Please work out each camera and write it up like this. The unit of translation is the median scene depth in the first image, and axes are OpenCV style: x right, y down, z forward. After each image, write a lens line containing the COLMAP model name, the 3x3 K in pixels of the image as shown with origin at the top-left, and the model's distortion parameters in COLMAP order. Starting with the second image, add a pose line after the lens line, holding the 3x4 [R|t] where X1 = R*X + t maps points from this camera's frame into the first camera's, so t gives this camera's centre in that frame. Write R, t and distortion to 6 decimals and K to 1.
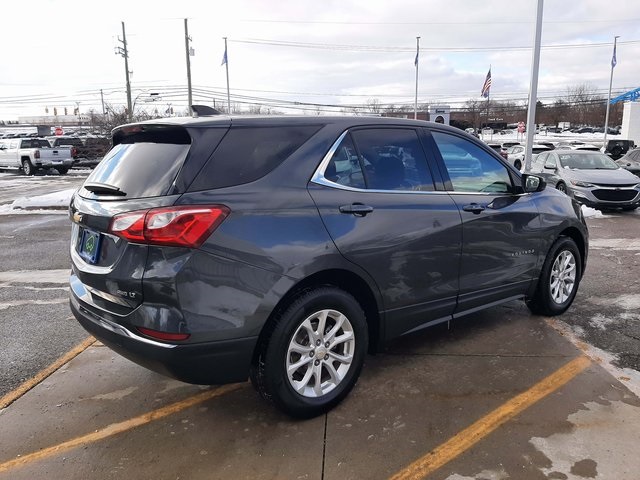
lens RADIAL K [[500.2, 0, 327.0], [0, 500.2, 229.2], [0, 0, 1]] dist [0.036975, -0.088138]
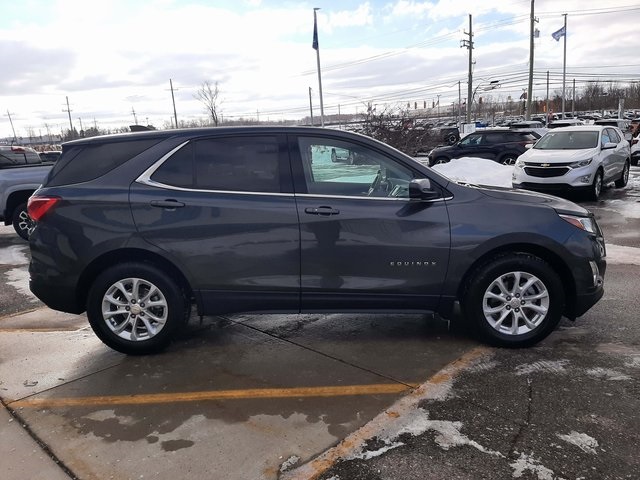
lens RADIAL K [[500.2, 0, 327.0], [0, 500.2, 229.2], [0, 0, 1]] dist [0.036975, -0.088138]
pose [[0.764468, 0.084599, -0.639086, 0.953984], [-0.067757, 0.996405, 0.050850, -0.056814], [0.641091, 0.004429, 0.767452, 0.225398]]
